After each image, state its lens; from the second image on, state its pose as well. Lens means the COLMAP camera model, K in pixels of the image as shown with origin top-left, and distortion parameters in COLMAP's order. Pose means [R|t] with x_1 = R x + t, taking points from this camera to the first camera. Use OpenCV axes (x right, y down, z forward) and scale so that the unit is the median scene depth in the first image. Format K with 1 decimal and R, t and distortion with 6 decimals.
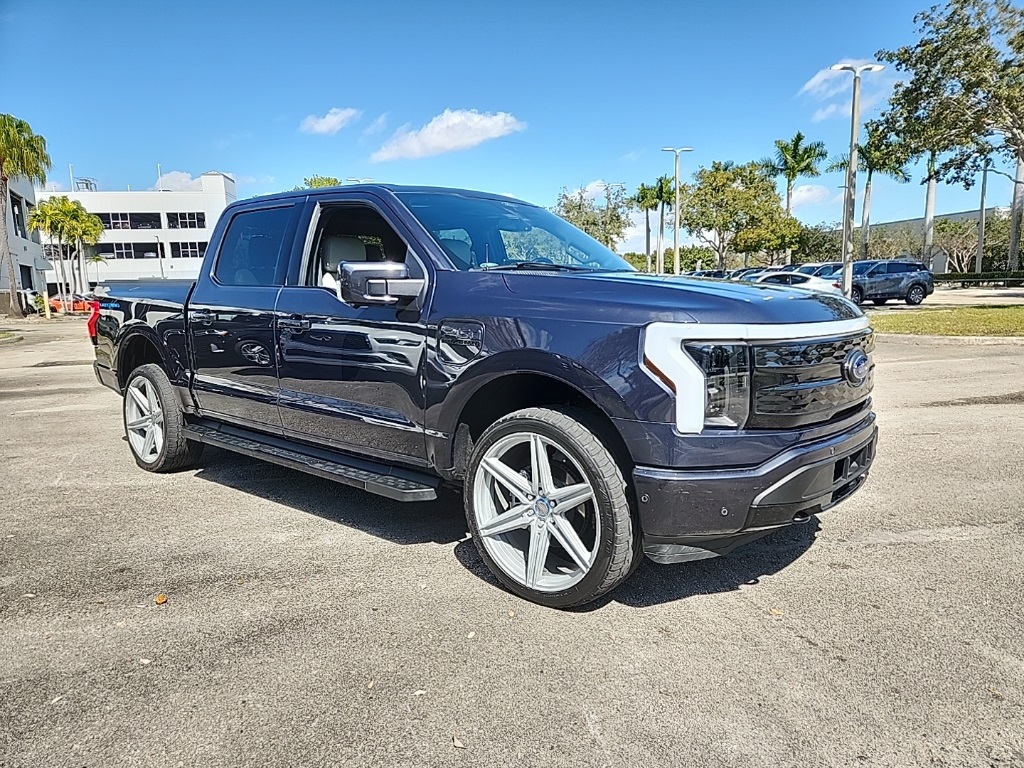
lens RADIAL K [[697.7, 0, 497.2], [0, 697.7, 387.0], [0, 0, 1]] dist [0.072537, -0.062366]
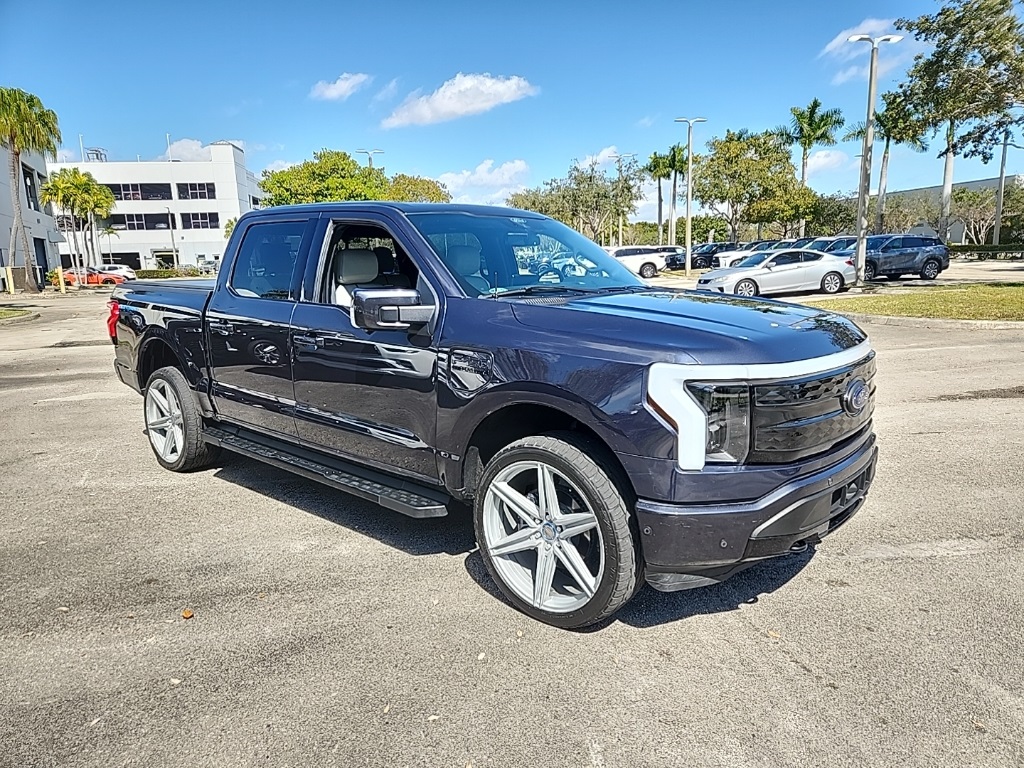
lens RADIAL K [[696.0, 0, 495.9], [0, 696.0, 384.4], [0, 0, 1]] dist [0.073789, -0.063301]
pose [[0.999865, 0.000518, -0.016436, 0.001240], [0.000137, 0.999205, 0.039872, -0.051704], [0.016443, -0.039869, 0.999070, -0.018524]]
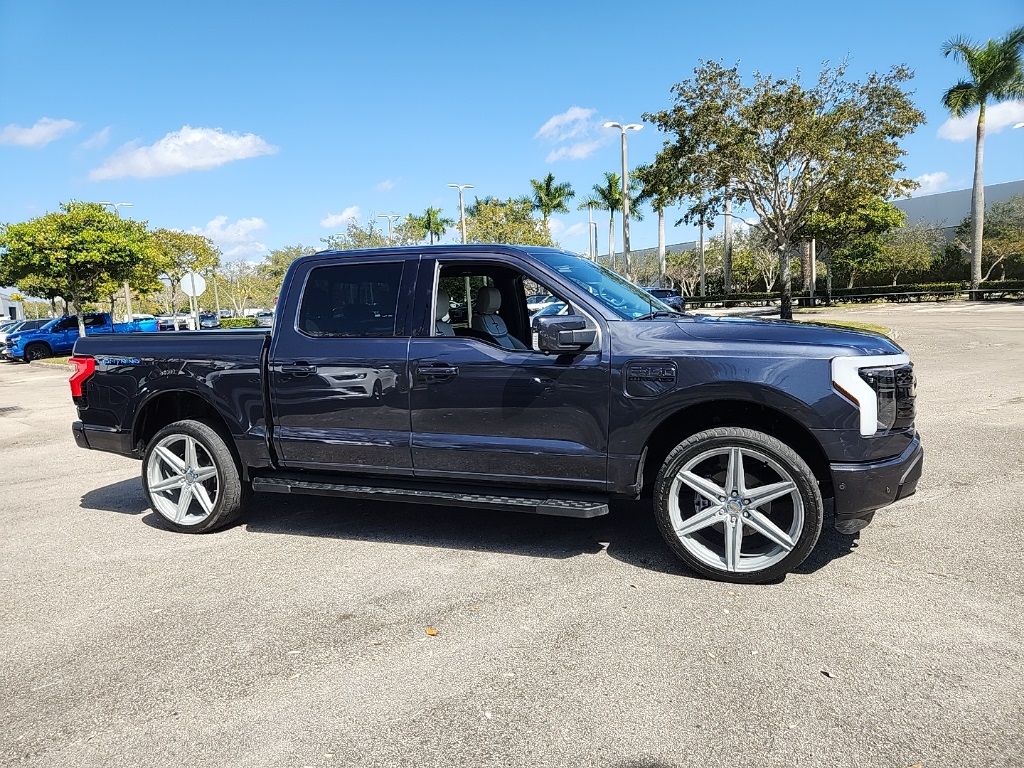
lens RADIAL K [[697.7, 0, 497.2], [0, 697.7, 387.0], [0, 0, 1]] dist [0.072537, -0.062366]
pose [[0.942653, -0.061605, 0.328041, -0.436956], [0.073627, 0.996989, -0.024341, -0.025011], [-0.325554, 0.047097, 0.944350, -0.042074]]
